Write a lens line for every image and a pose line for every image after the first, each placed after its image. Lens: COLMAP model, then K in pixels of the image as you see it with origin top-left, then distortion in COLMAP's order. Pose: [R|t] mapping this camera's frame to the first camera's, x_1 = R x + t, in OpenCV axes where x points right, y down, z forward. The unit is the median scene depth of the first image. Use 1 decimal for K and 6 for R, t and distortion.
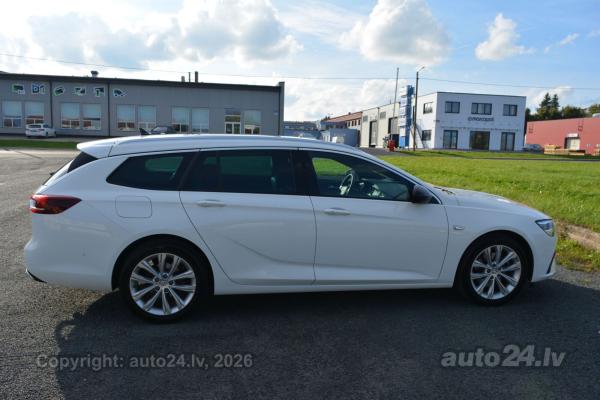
lens RADIAL K [[460.3, 0, 310.9], [0, 460.3, 200.3], [0, 0, 1]] dist [-0.012237, -0.004313]
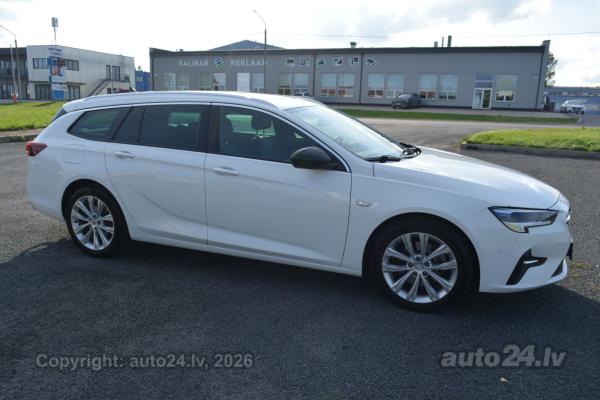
lens RADIAL K [[460.3, 0, 310.9], [0, 460.3, 200.3], [0, 0, 1]] dist [-0.012237, -0.004313]
pose [[0.856544, 0.102217, -0.505851, 0.626012], [-0.067404, 0.993950, 0.086713, -0.008800], [0.511654, -0.040177, 0.858252, 0.259683]]
